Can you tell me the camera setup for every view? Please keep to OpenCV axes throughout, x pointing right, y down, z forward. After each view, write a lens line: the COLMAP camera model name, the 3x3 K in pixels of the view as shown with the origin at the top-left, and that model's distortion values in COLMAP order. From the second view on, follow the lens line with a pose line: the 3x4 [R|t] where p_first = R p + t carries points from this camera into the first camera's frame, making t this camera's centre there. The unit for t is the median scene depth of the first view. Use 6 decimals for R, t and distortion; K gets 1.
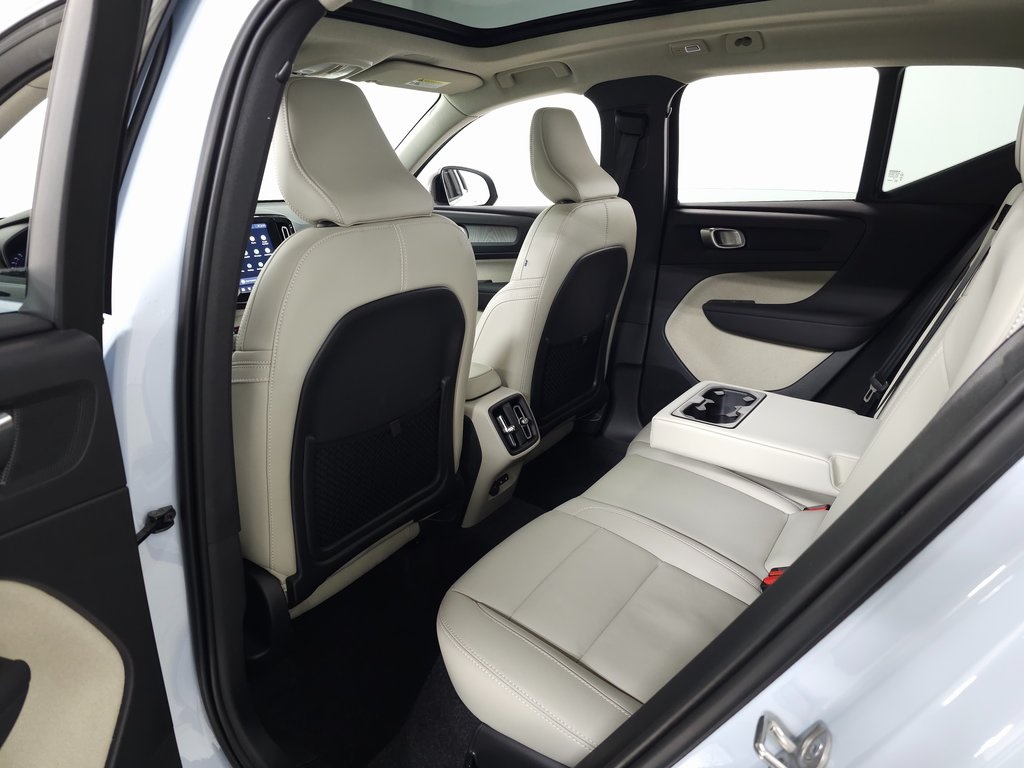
lens RADIAL K [[680.3, 0, 509.6], [0, 680.3, 388.3], [0, 0, 1]] dist [0.005920, -0.000624]
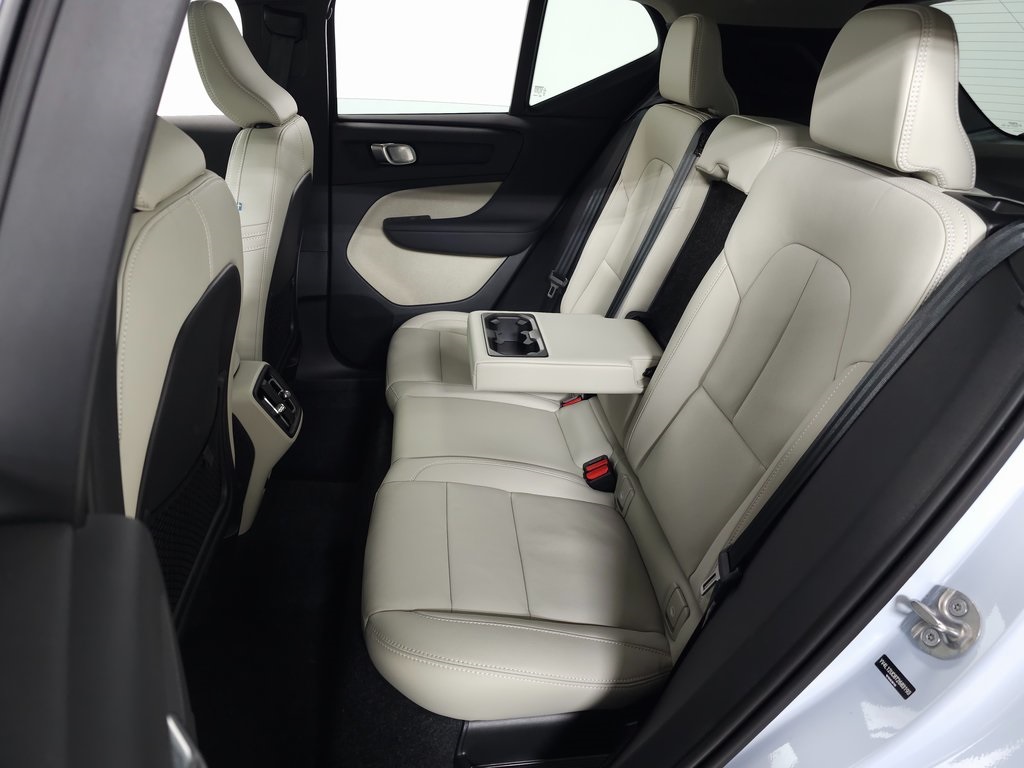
lens RADIAL K [[680.3, 0, 509.6], [0, 680.3, 388.3], [0, 0, 1]] dist [0.005920, -0.000624]
pose [[0.755940, -0.263723, 0.599171, -0.240740], [0.161717, 0.962128, 0.219449, -0.088992], [-0.634353, -0.068994, 0.769959, 0.131096]]
